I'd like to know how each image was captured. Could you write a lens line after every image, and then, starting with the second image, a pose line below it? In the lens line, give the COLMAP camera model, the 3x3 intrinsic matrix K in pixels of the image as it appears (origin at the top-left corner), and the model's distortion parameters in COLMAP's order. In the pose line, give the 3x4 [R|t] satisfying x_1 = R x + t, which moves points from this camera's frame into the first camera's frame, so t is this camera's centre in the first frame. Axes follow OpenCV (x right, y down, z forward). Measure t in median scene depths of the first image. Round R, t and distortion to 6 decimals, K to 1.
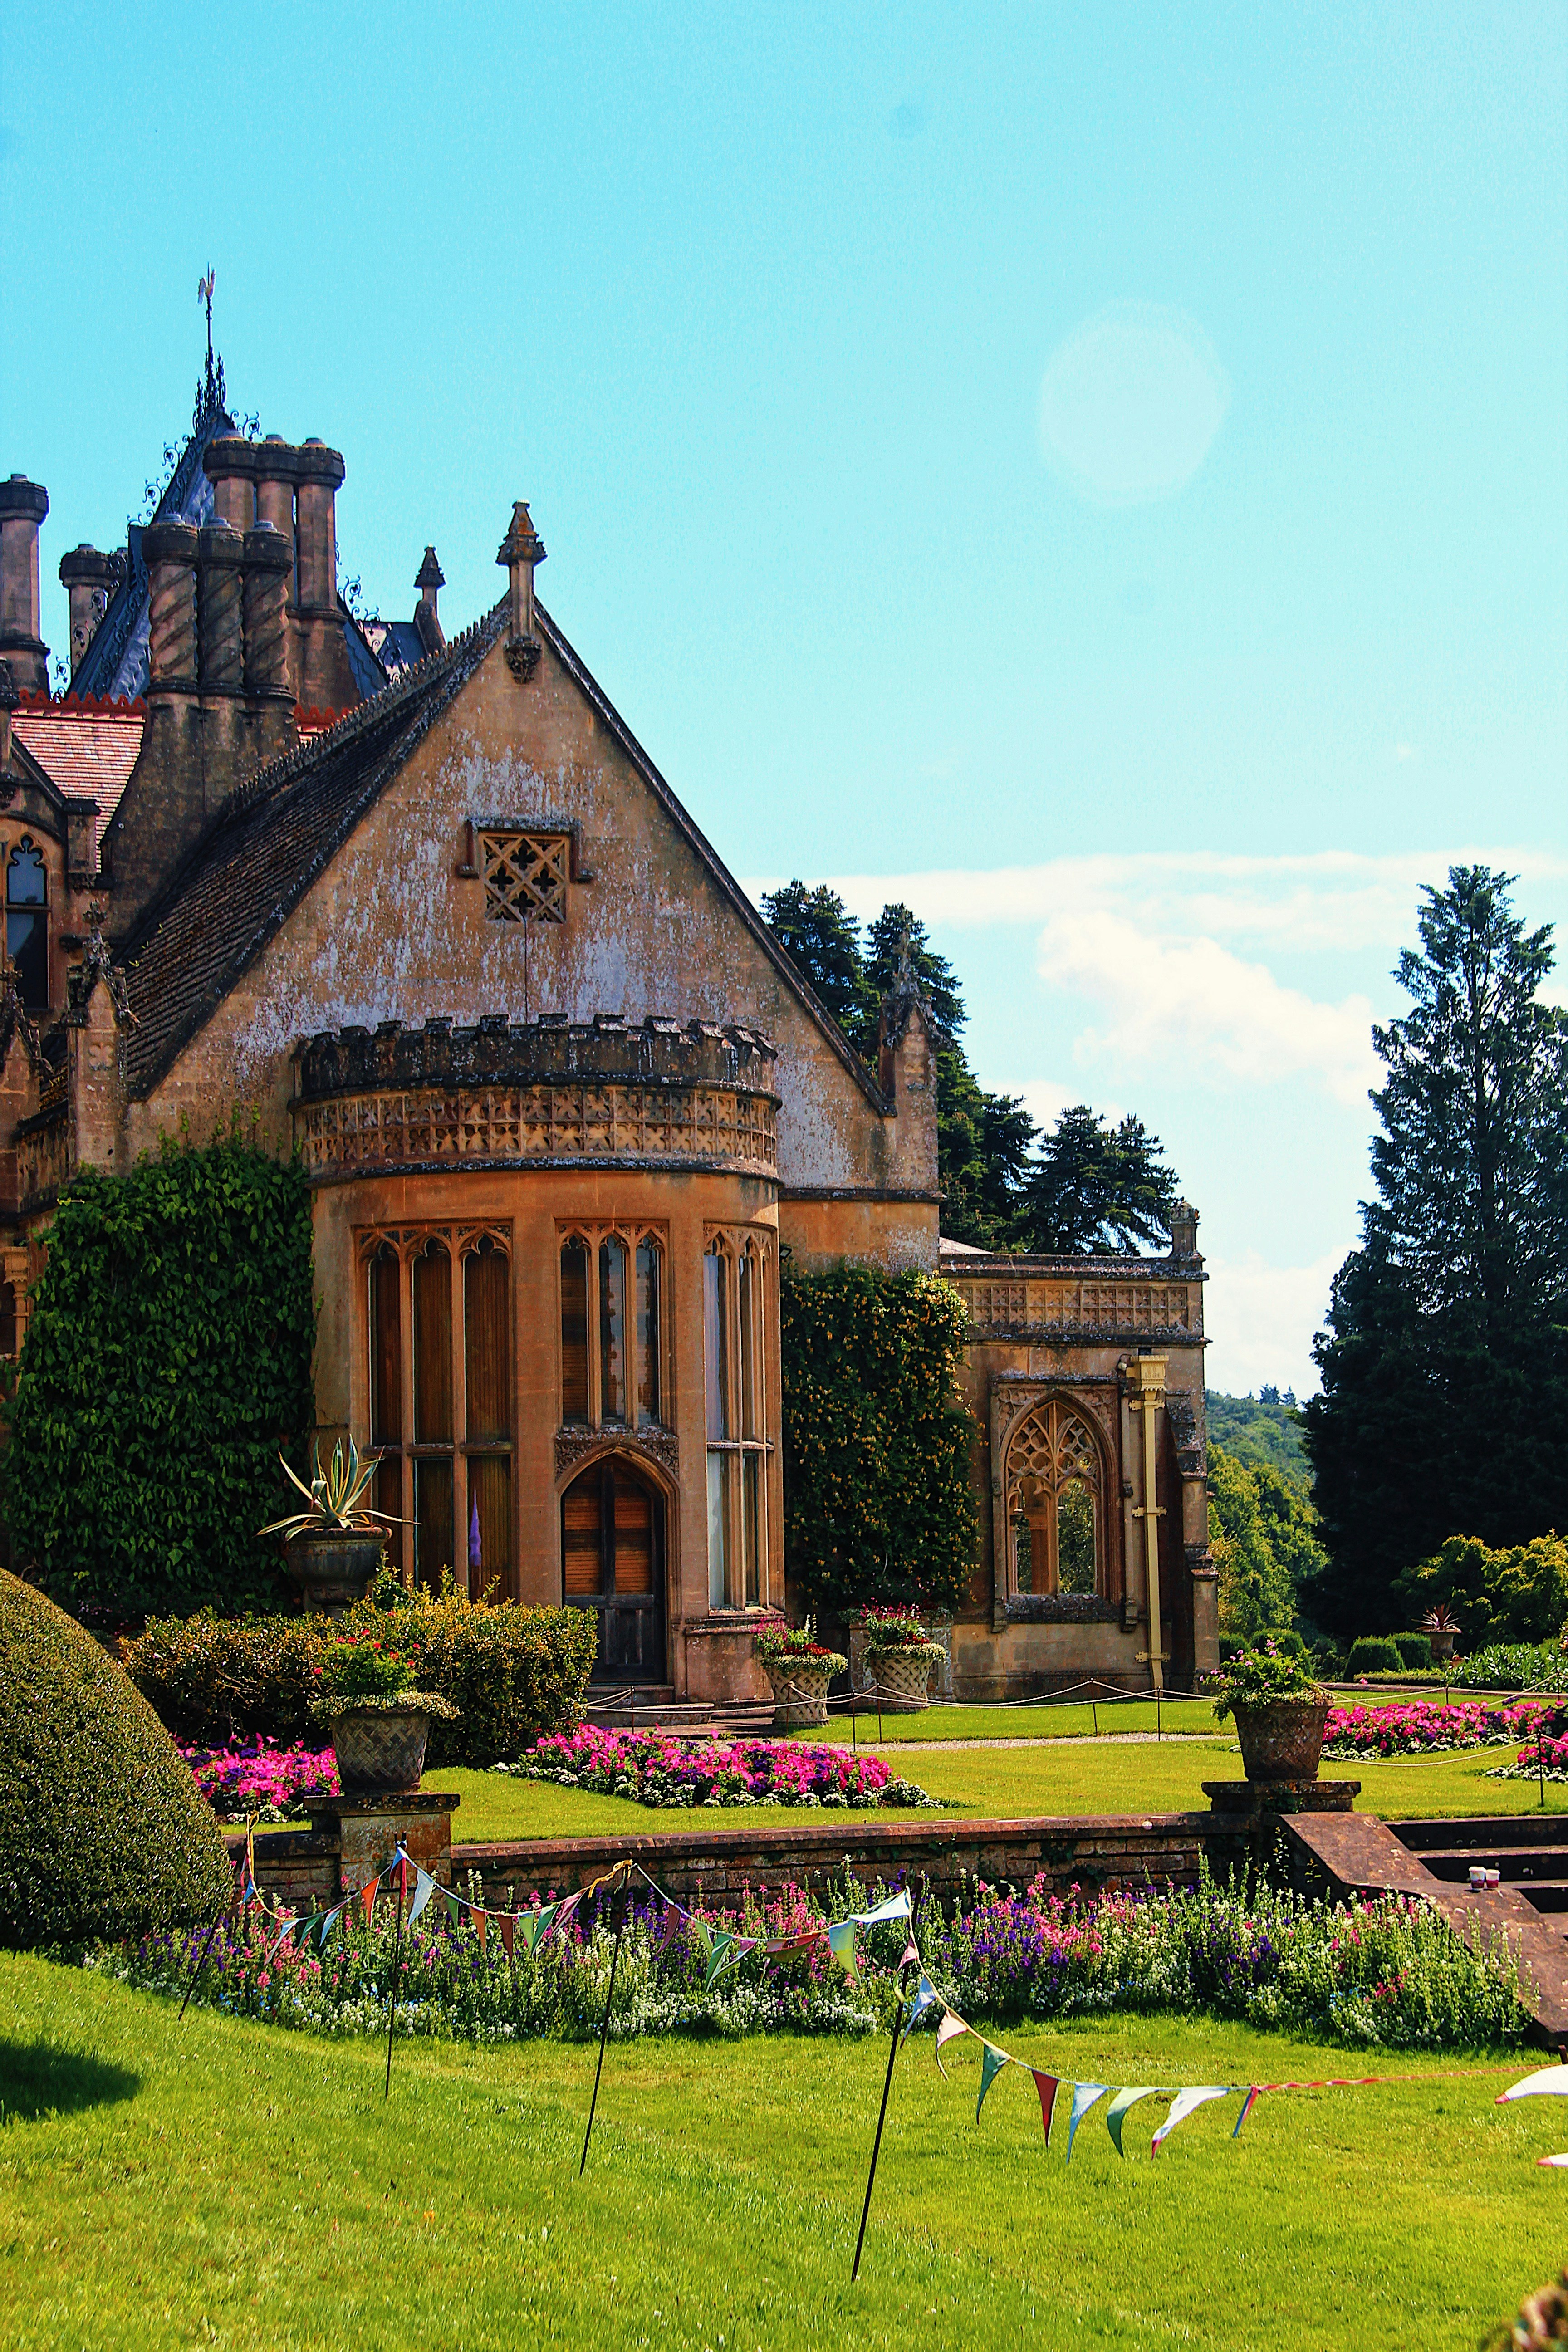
lens RADIAL K [[4281.1, 0, 776.6], [0, 4281.1, 1223.2], [0, 0, 1]] dist [0.202515, -0.000840]
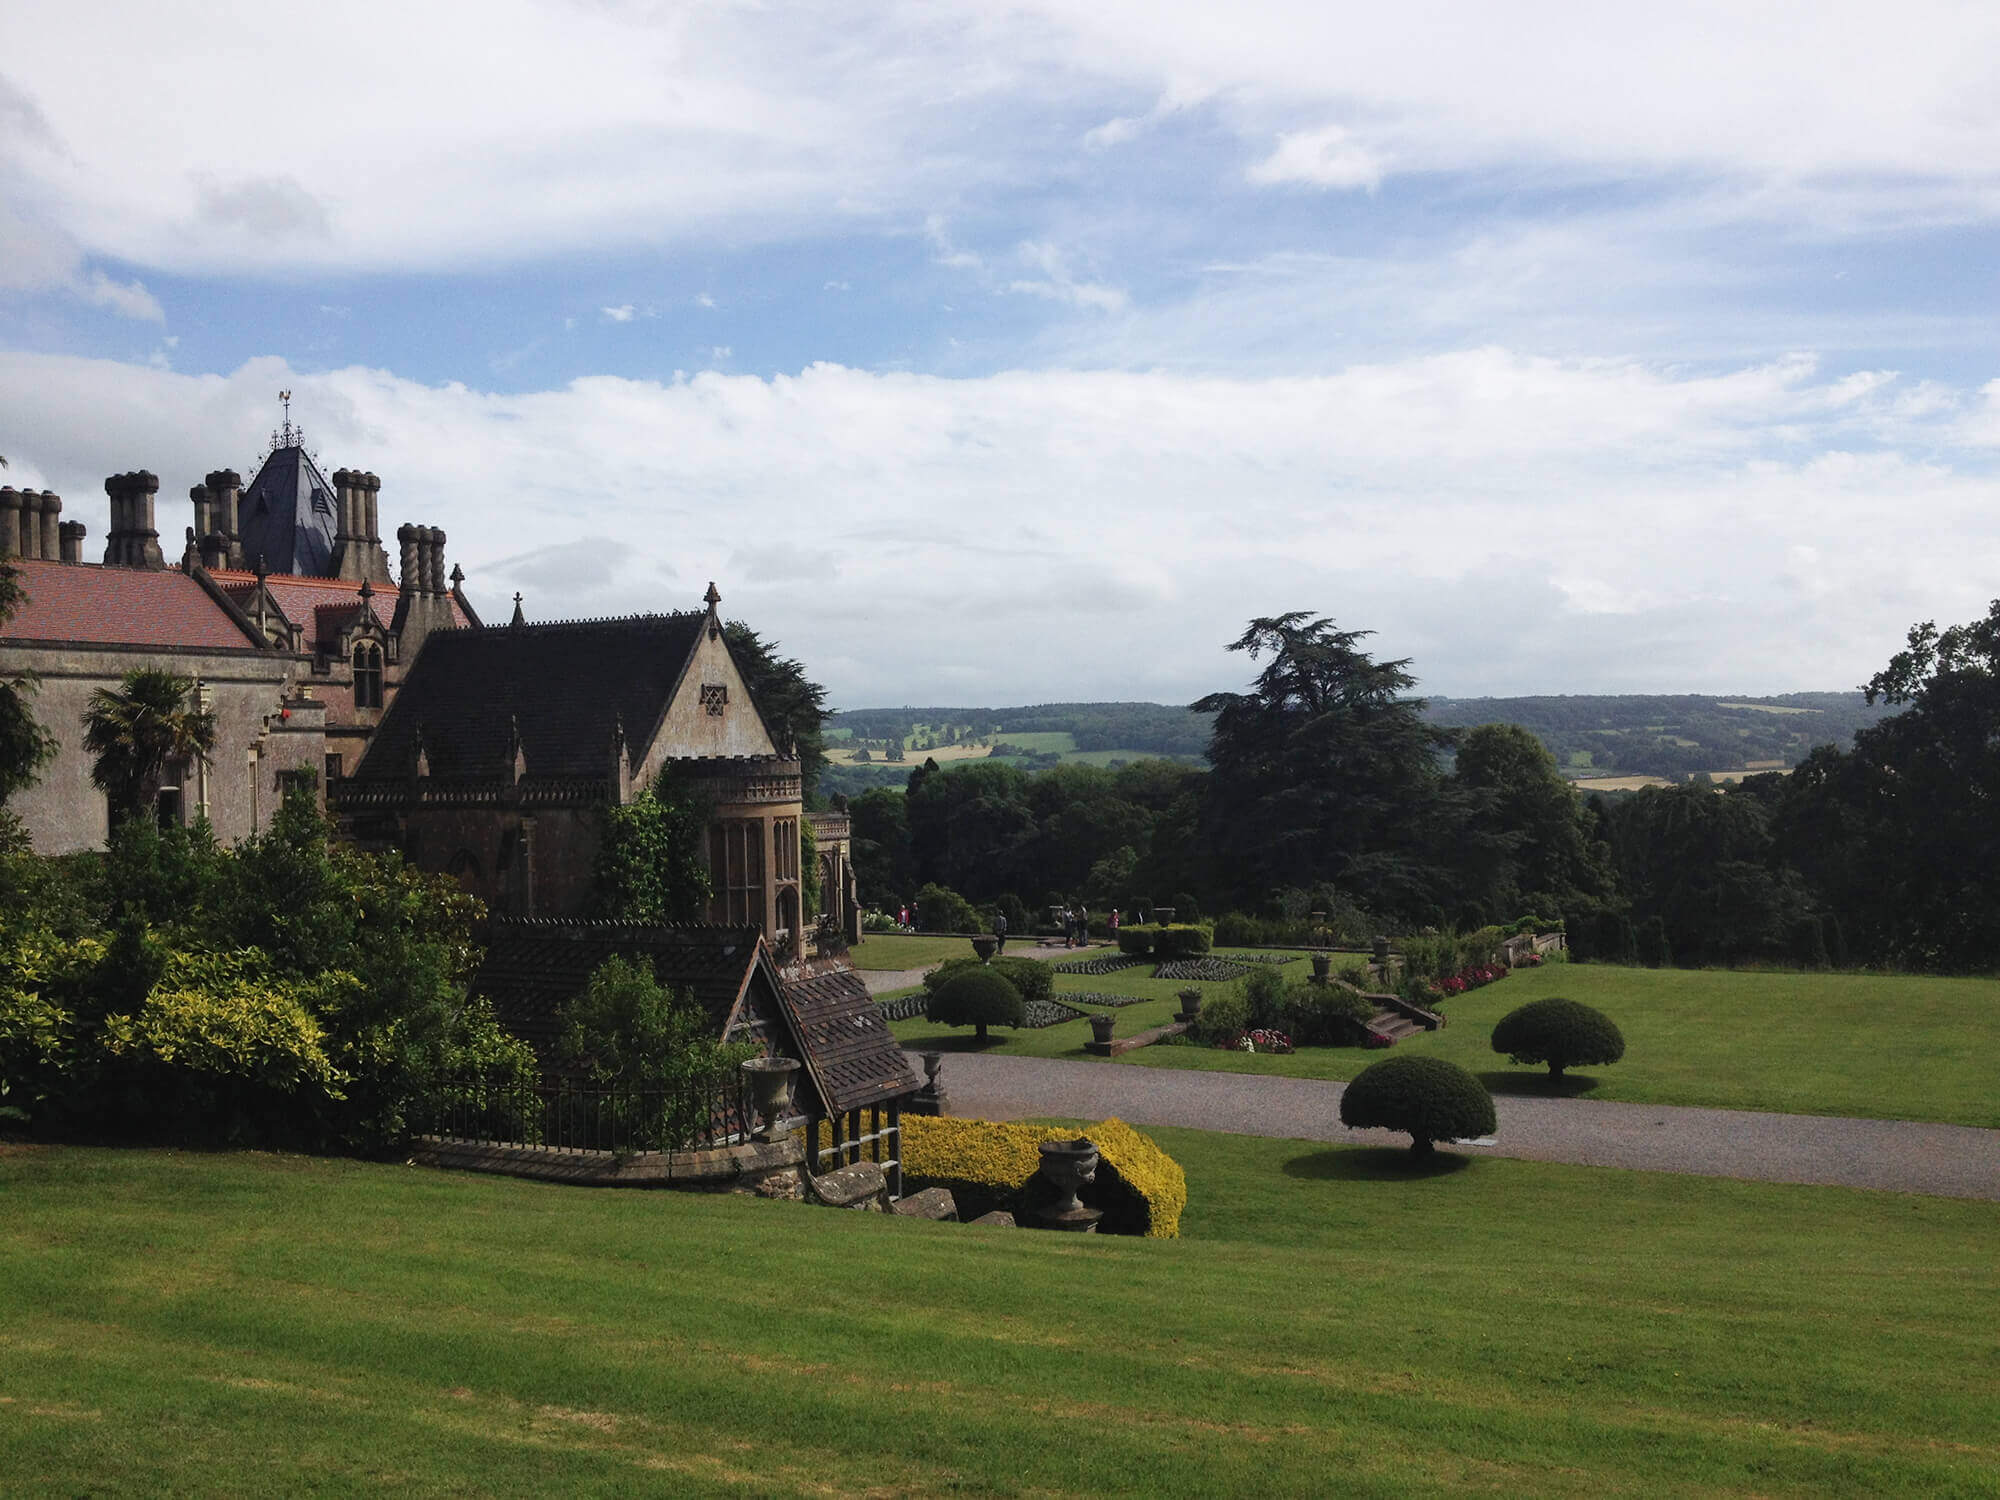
lens RADIAL K [[1963.5, 0, 1000.0], [0, 1963.5, 750.0], [0, 0, 1]] dist [0.012718, -0.004255]
pose [[0.767970, -0.002797, 0.640479, -0.823822], [-0.039763, 0.997853, 0.052036, -0.128799], [-0.639250, -0.065430, 0.766211, -0.244943]]
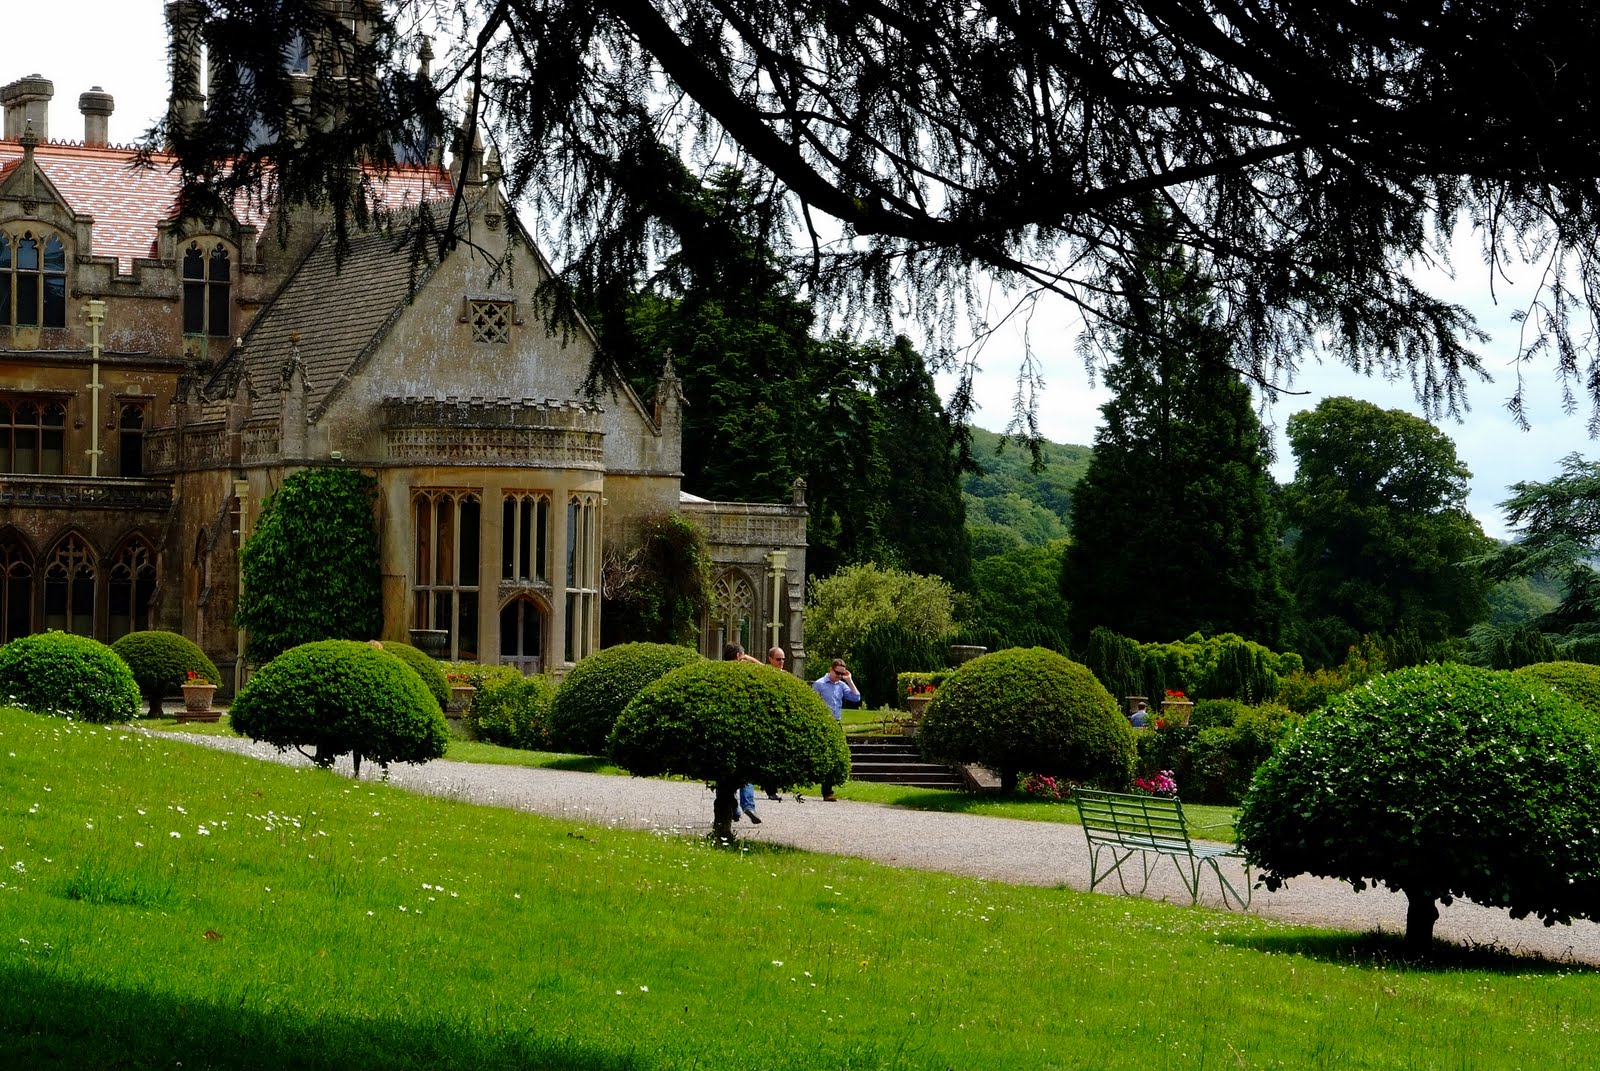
lens RADIAL K [[4740.5, 0, 801.0], [0, 4740.5, 589.6], [0, 0, 1]] dist [0.571404, 0.318788]
pose [[0.998926, 0.037222, 0.027602, 0.035946], [-0.039150, 0.996567, 0.072944, -0.127406], [-0.024792, -0.073946, 0.996954, -1.397209]]
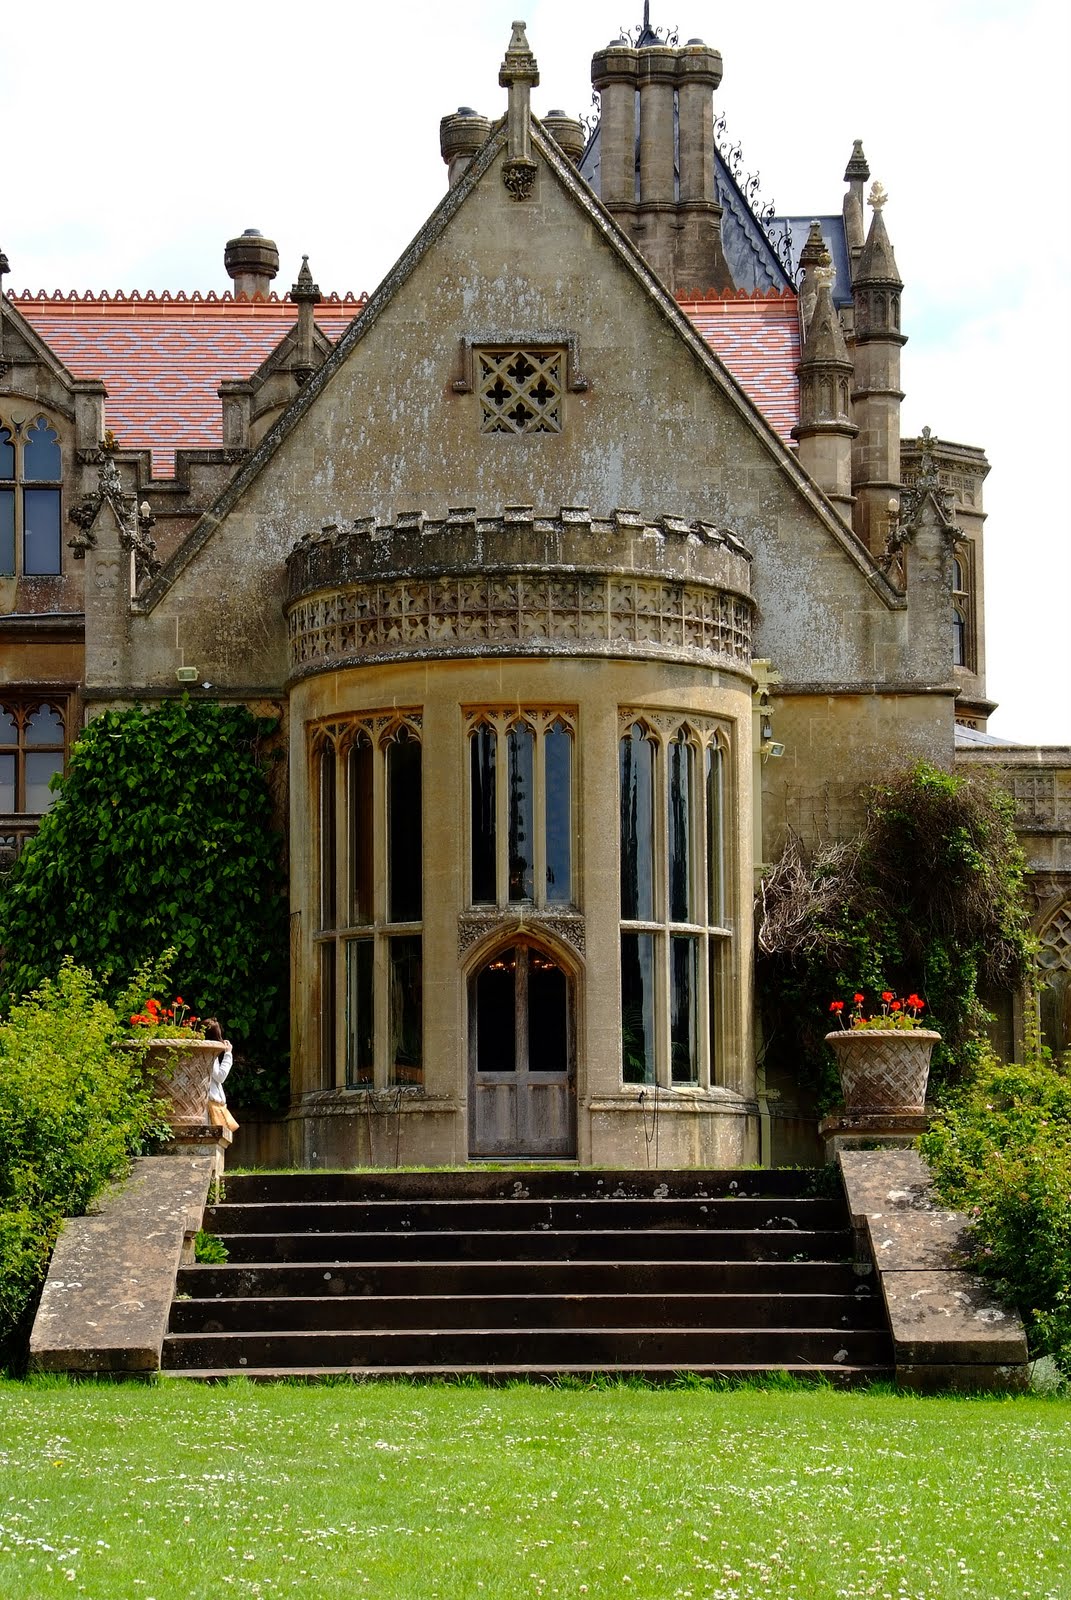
lens RADIAL K [[3844.1, 0, 535.5], [0, 3844.1, 800.0], [0, 0, 1]] dist [0.520552, 0.143223]
pose [[0.936410, -0.026691, -0.349892, 0.269031], [0.017498, 0.999414, -0.029409, 0.045859], [0.350472, 0.021417, 0.936328, 0.129573]]
